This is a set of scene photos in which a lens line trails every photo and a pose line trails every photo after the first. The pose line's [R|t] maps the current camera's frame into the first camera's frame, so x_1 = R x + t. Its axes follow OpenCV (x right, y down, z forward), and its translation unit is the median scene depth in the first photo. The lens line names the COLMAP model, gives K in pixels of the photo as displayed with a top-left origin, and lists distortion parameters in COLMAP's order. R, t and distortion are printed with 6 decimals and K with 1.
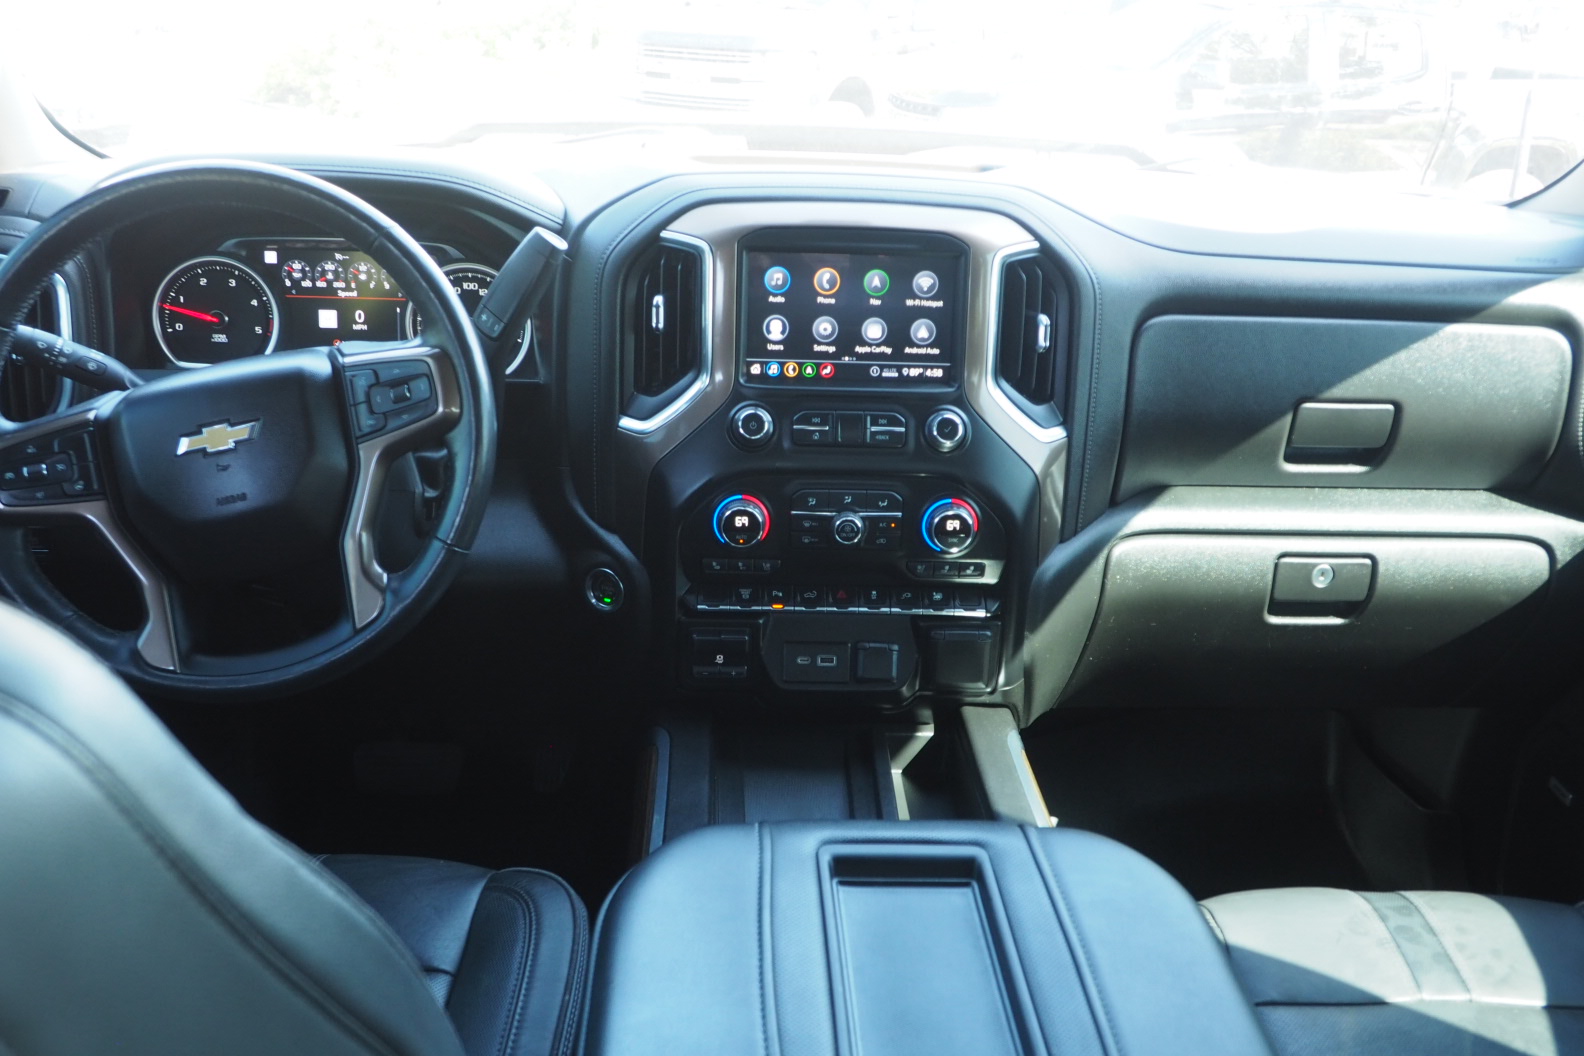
lens RADIAL K [[1404.6, 0, 767.2], [0, 1404.6, 532.5], [0, 0, 1]] dist [-0.001509, -0.002996]
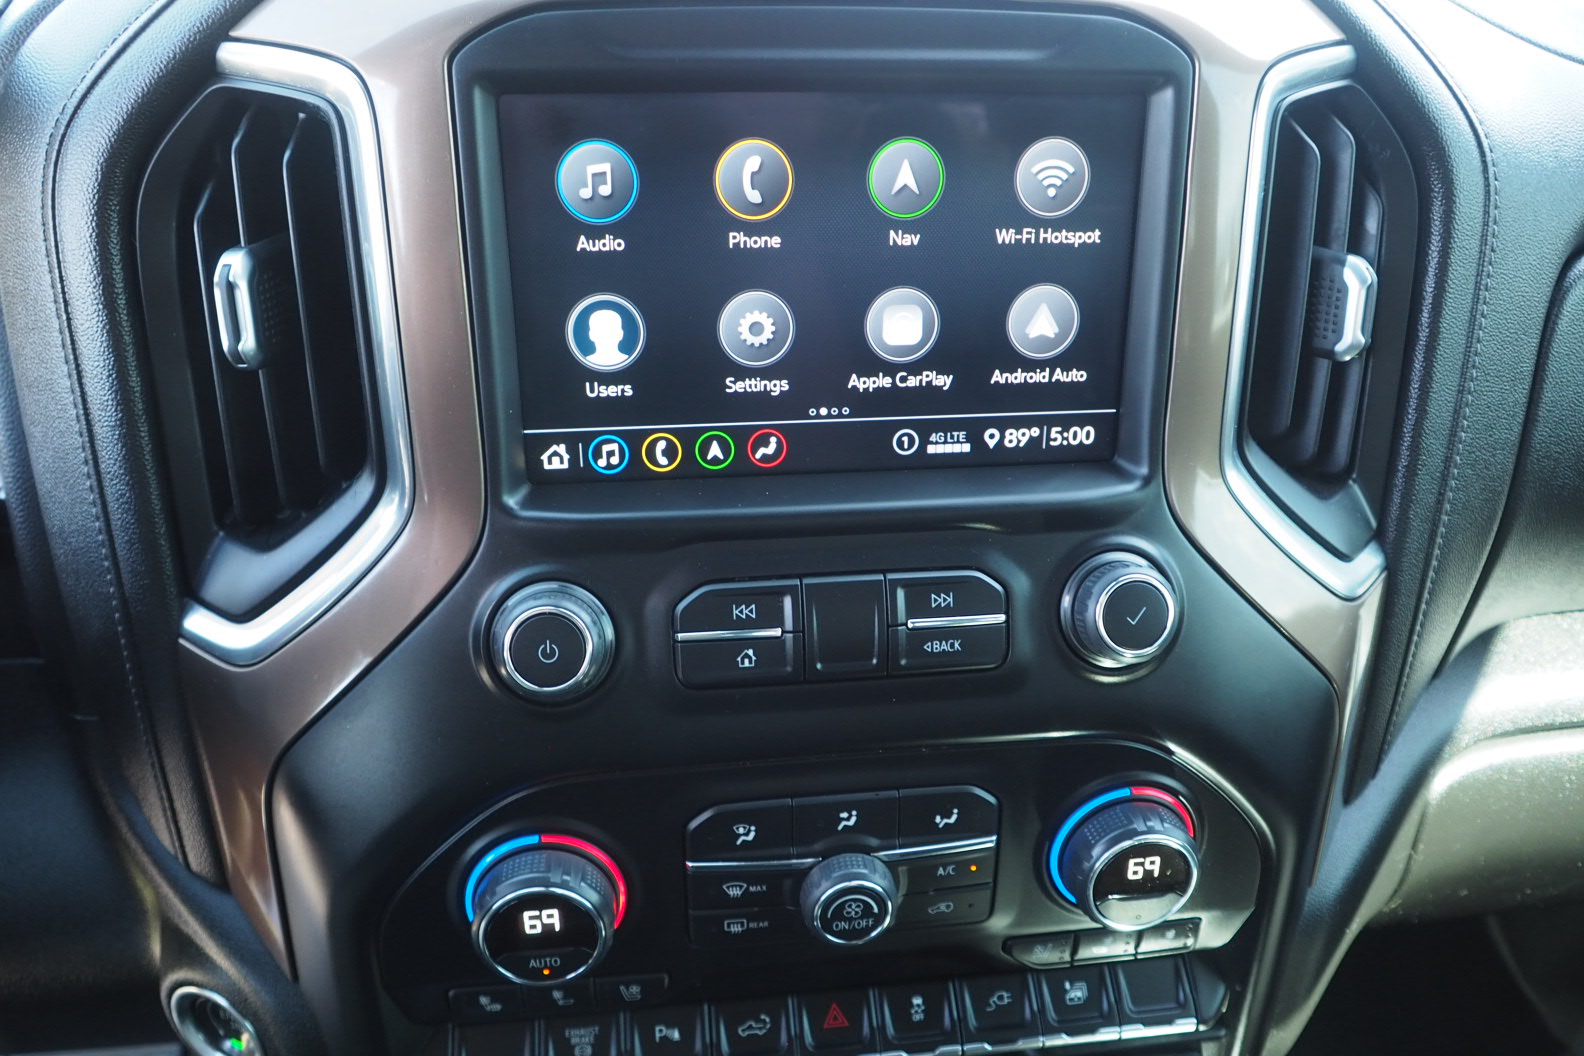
lens RADIAL K [[1120.8, 0, 792.0], [0, 1120.8, 528.0], [0, 0, 1]] dist [-0.042168, 0.009199]
pose [[0.996066, -0.059397, 0.065764, 0.029574], [0.051120, 0.991325, 0.121082, -0.129588], [-0.072385, -0.117244, 0.990462, 0.731631]]
